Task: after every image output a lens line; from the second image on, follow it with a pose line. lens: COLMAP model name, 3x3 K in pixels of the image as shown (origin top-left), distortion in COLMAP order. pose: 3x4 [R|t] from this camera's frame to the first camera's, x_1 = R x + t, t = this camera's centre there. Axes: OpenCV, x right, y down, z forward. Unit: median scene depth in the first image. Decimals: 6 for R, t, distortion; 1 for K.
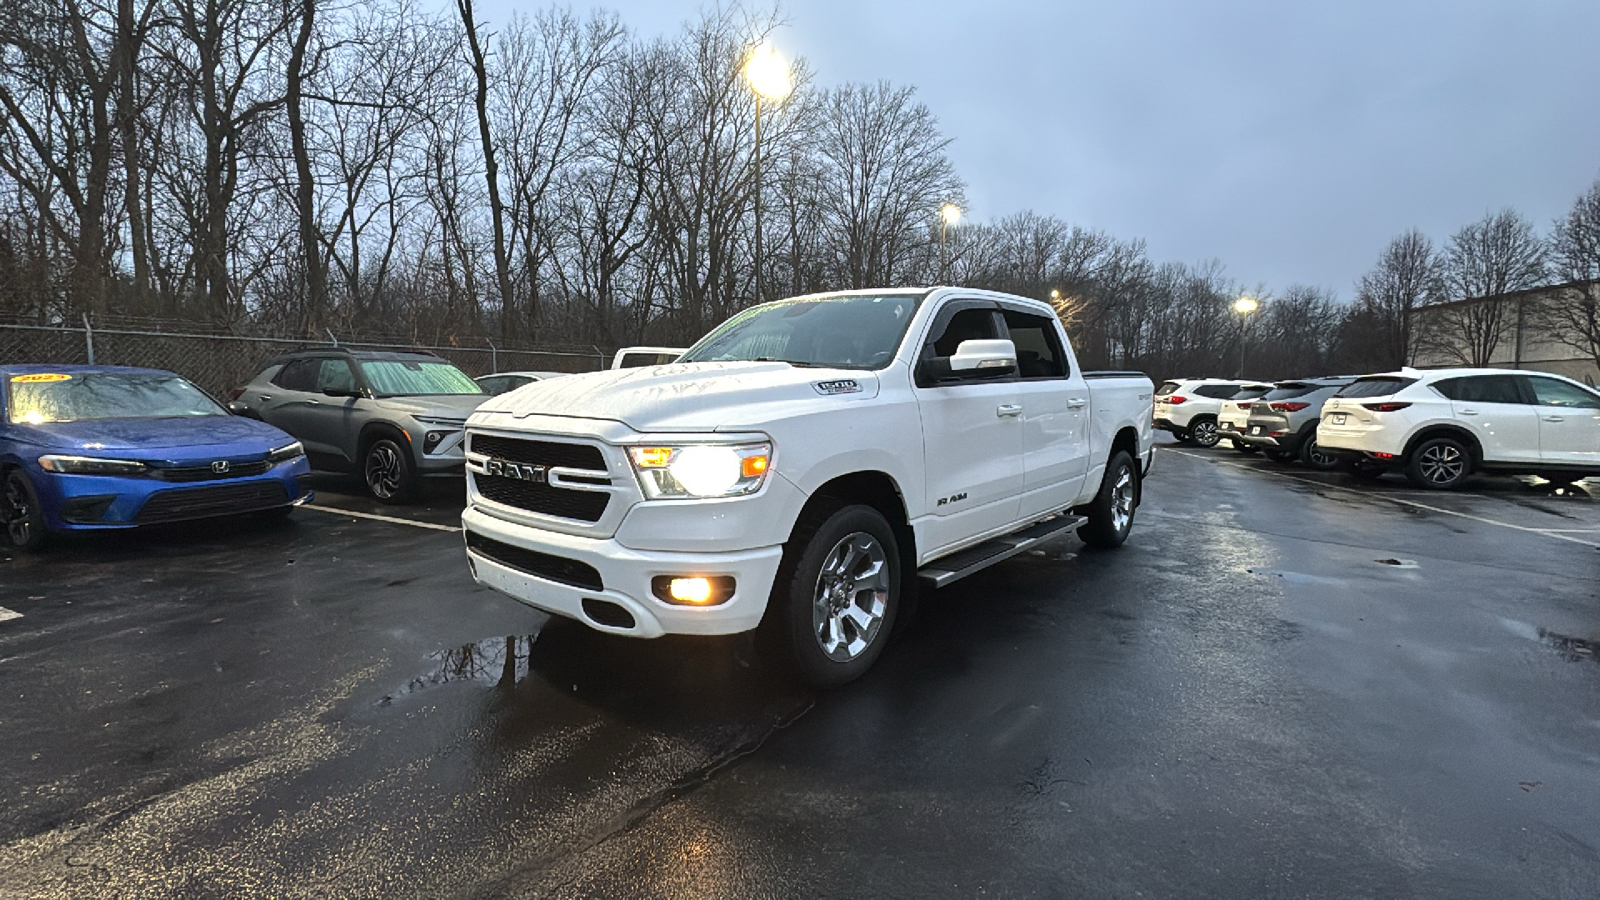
lens RADIAL K [[727.4, 0, 798.6], [0, 727.4, 451.1], [0, 0, 1]] dist [-0.001864, 0.000021]
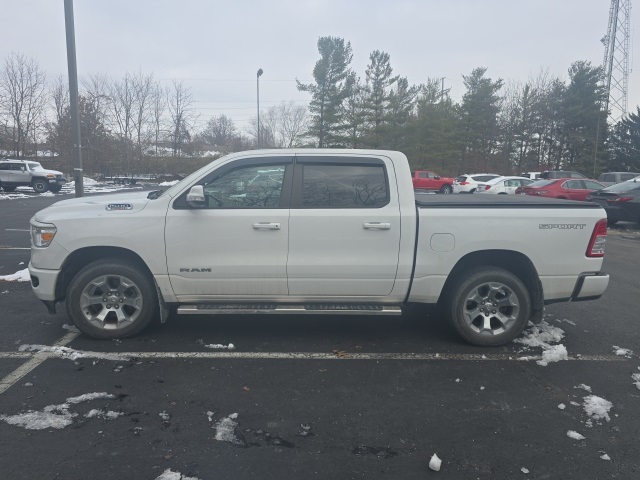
lens RADIAL K [[470.5, 0, 319.7], [0, 470.5, 241.4], [0, 0, 1]] dist [0.045158, -0.031095]
pose [[0.668059, 0.119184, -0.734502, 1.258085], [-0.088651, 0.992807, 0.080466, -0.127504], [0.738809, 0.011358, 0.673819, 0.406428]]
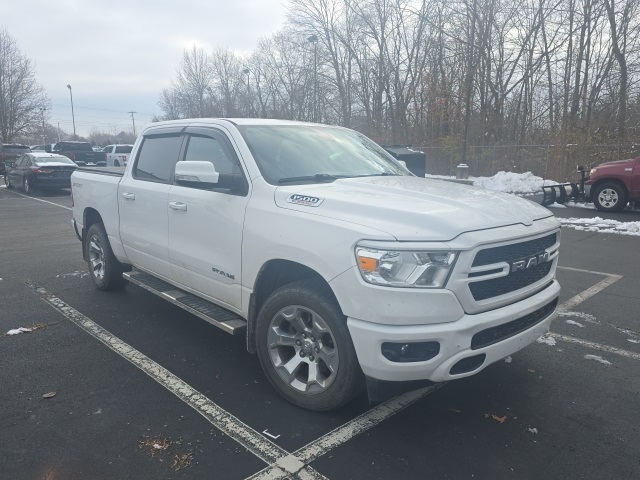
lens RADIAL K [[470.5, 0, 321.8], [0, 470.5, 241.1], [0, 0, 1]] dist [0.045158, -0.031095]
pose [[0.121967, -0.175390, 0.976915, -1.044971], [0.092268, 0.982004, 0.164785, -0.159934], [-0.988236, 0.070039, 0.135955, 0.989191]]
